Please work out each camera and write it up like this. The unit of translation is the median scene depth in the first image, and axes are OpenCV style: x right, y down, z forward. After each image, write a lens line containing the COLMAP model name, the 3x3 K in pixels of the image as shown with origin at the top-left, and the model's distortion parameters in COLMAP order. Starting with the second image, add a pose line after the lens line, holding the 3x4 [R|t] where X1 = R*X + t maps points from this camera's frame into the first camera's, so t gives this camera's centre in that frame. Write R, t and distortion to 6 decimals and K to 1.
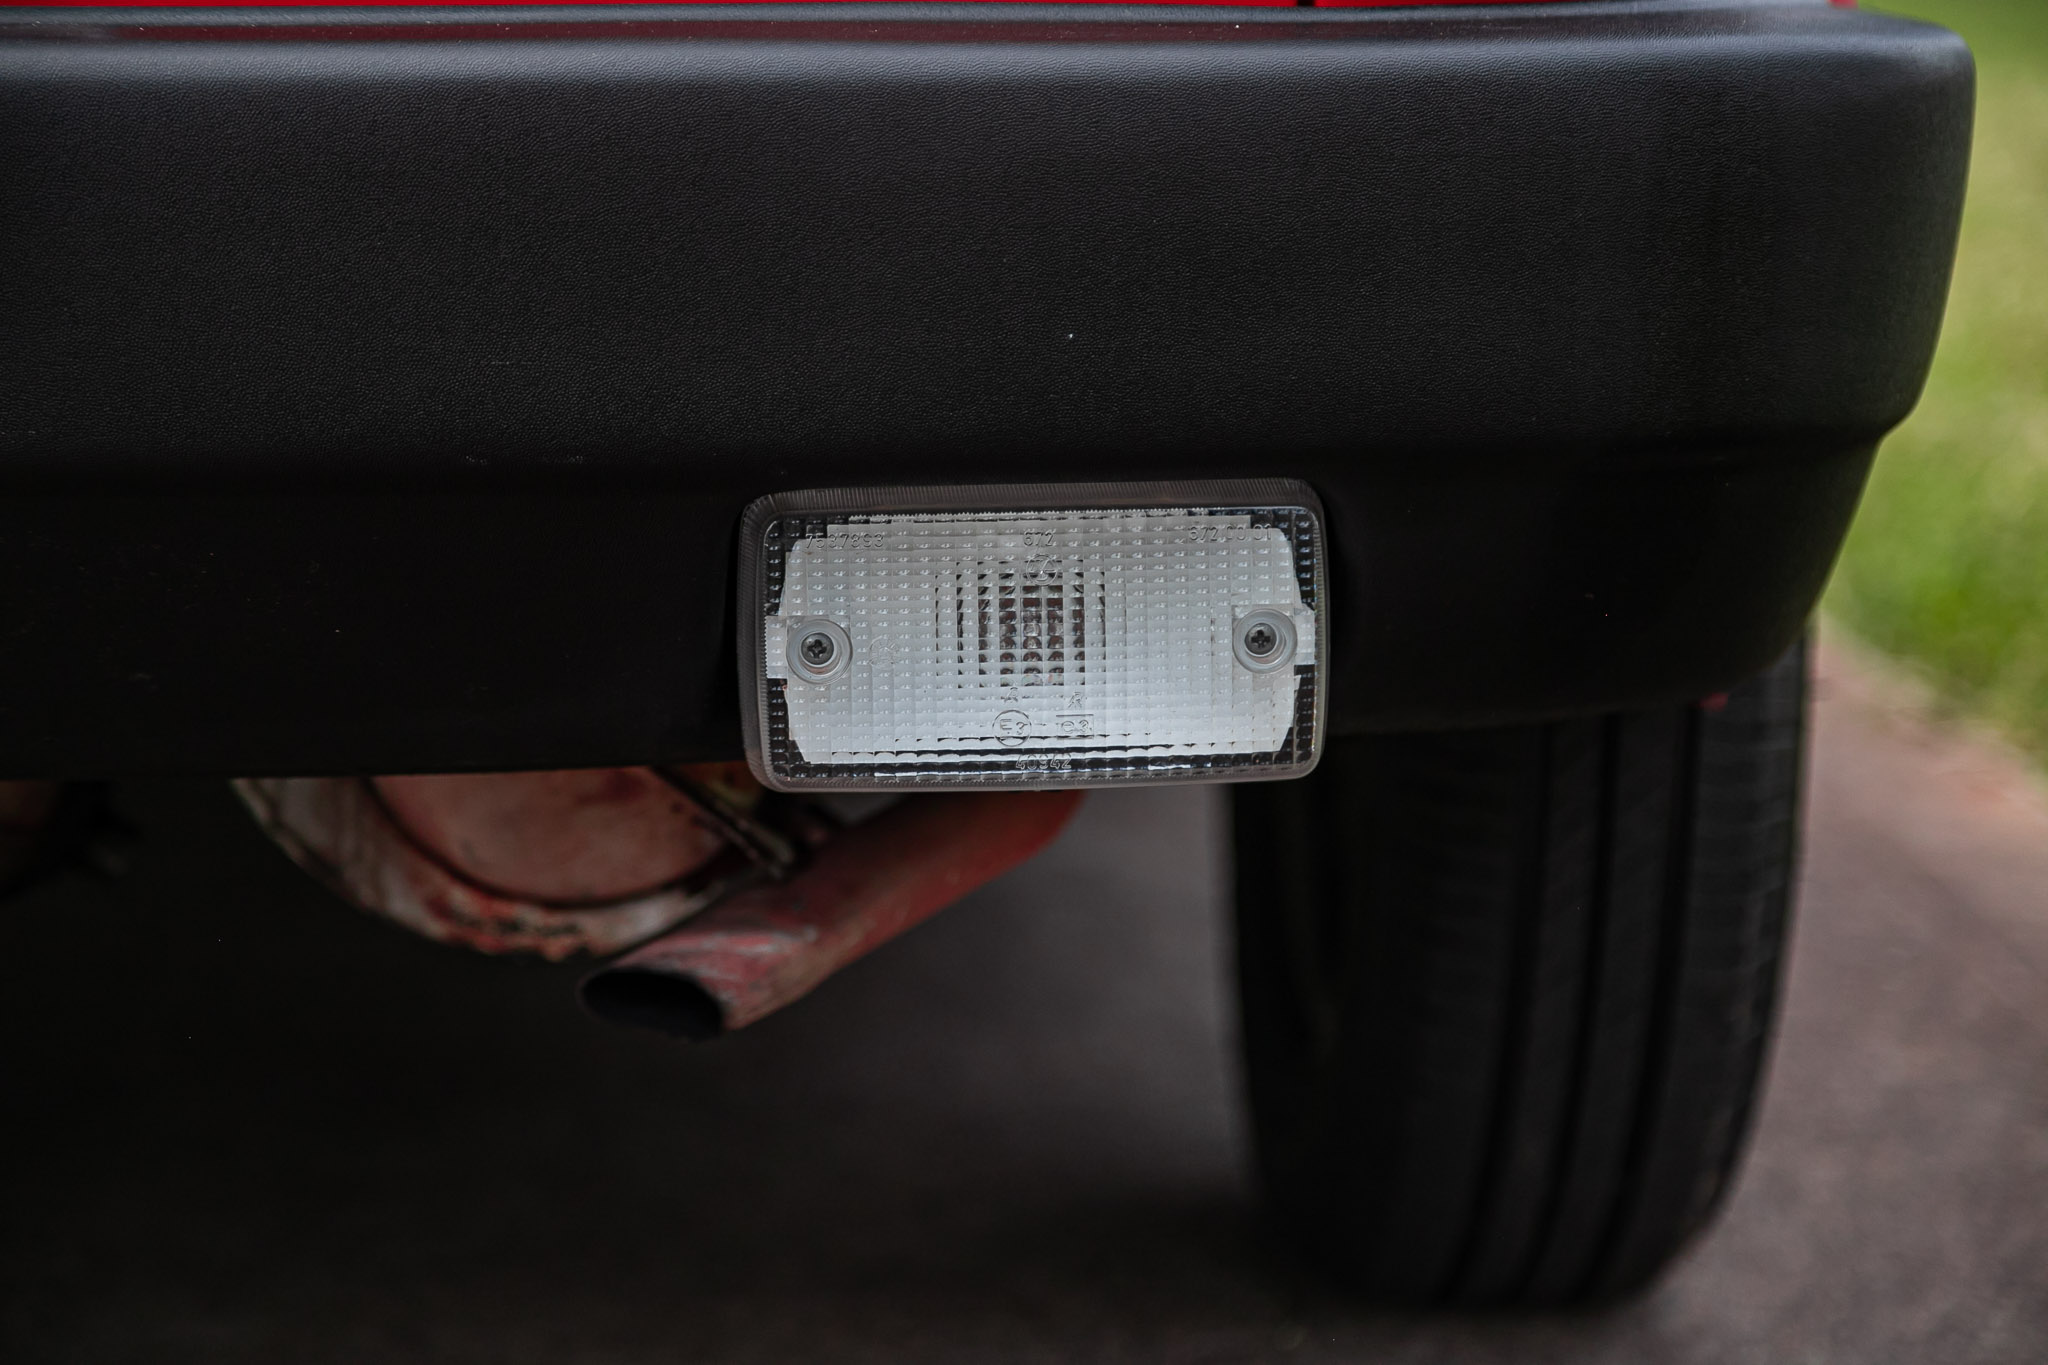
lens RADIAL K [[6232.8, 0, 1024.0], [0, 6232.8, 682.5], [0, 0, 1]] dist [0.242838, -0.116031]
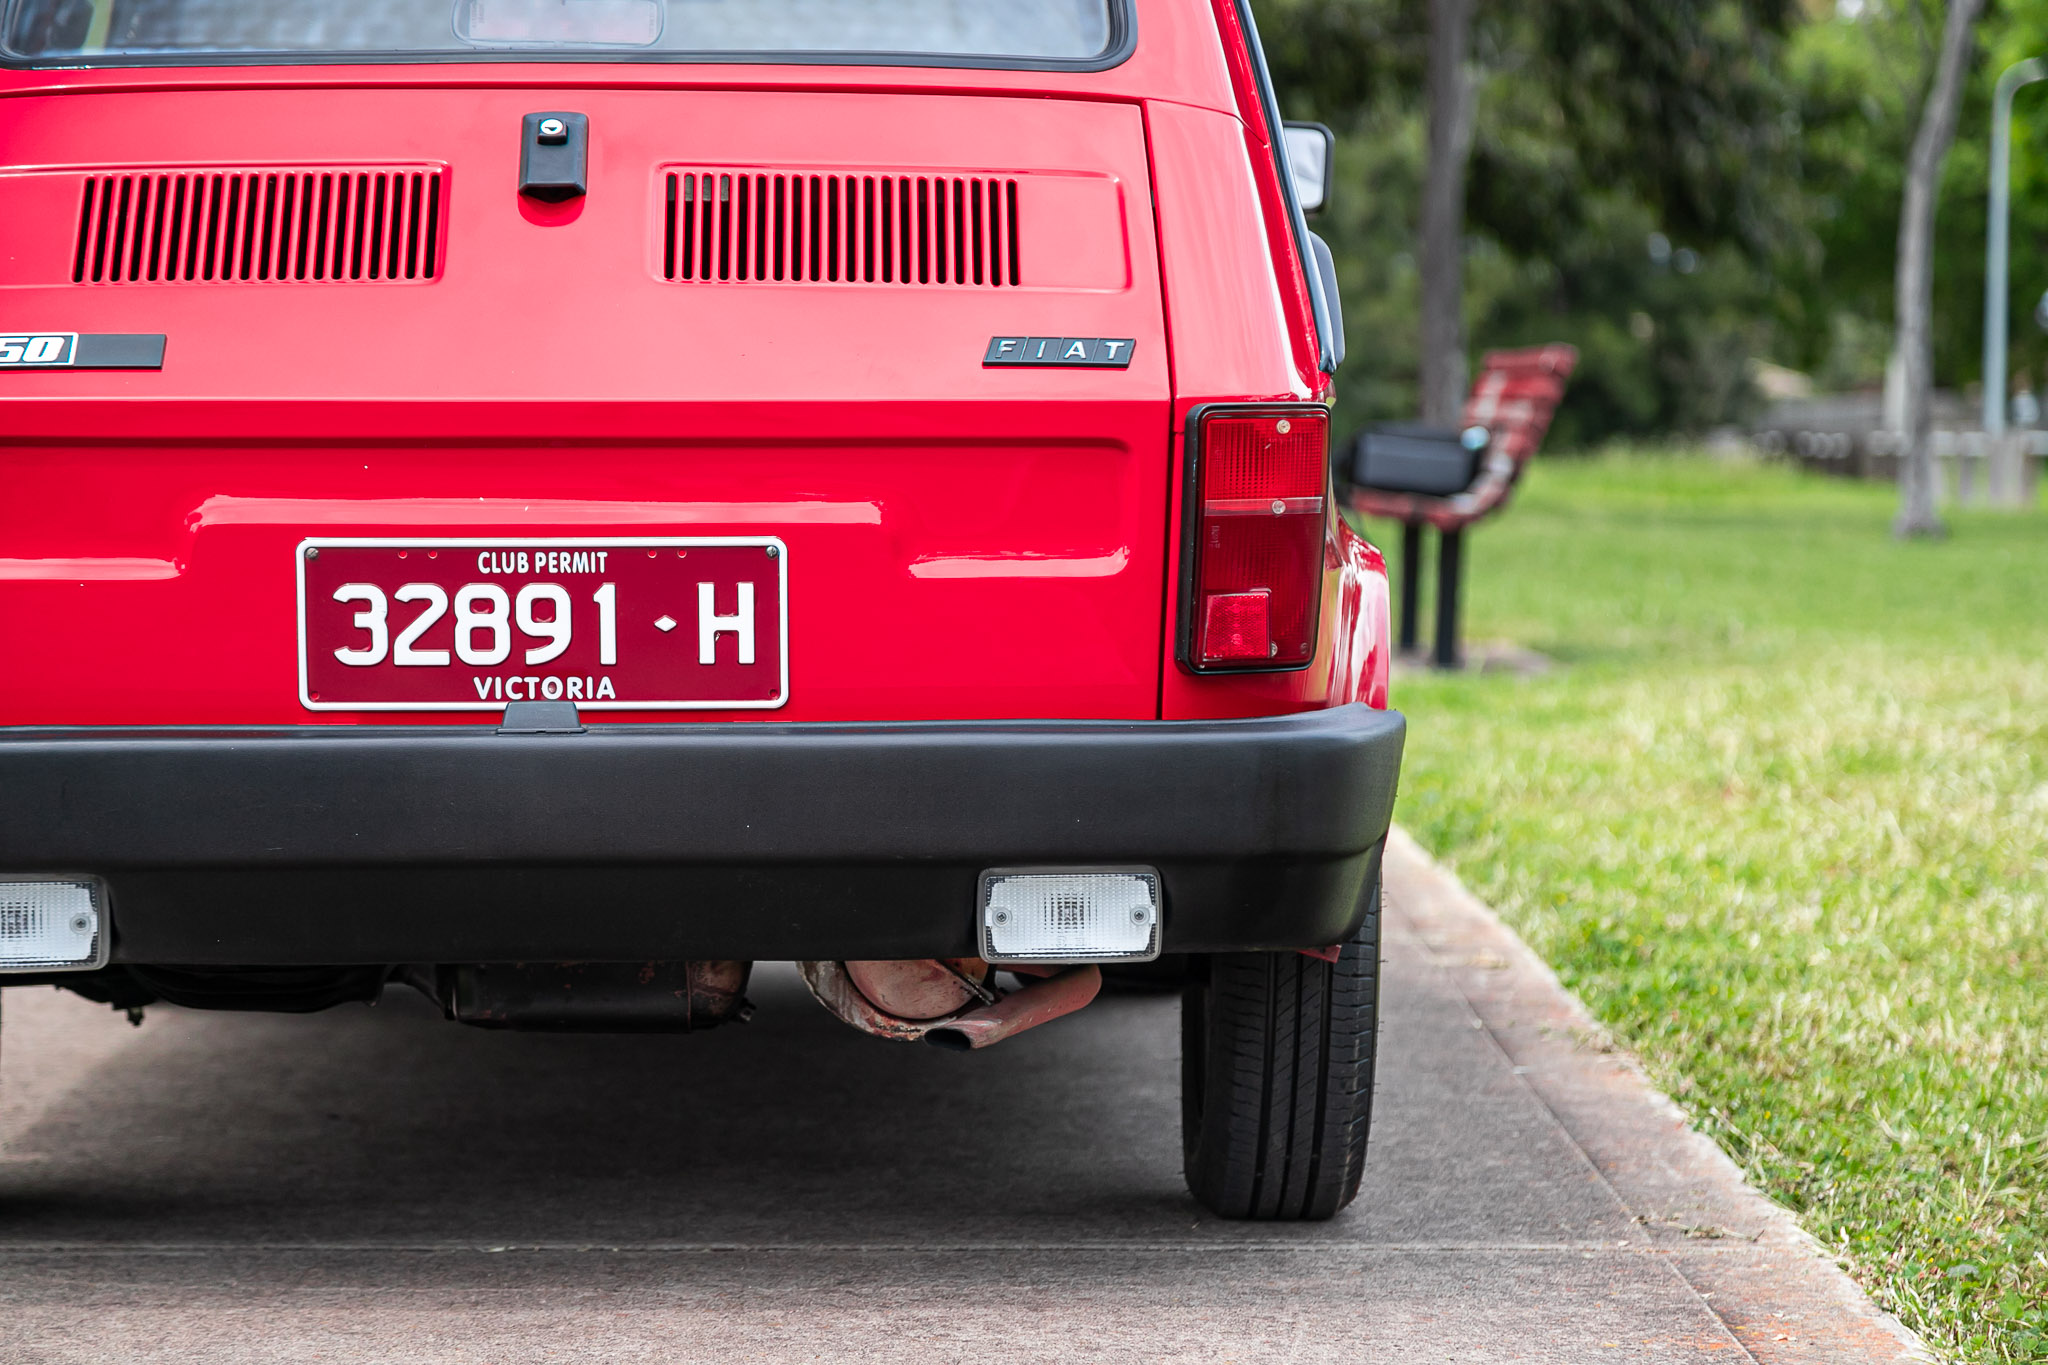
lens RADIAL K [[6232.8, 0, 1024.0], [0, 6232.8, 682.5], [0, 0, 1]] dist [0.242838, -0.116031]
pose [[0.999416, 0.001929, -0.034109, 0.080716], [-0.004845, 0.996316, -0.085626, 0.136560], [0.033818, 0.085741, 0.995743, -2.032988]]
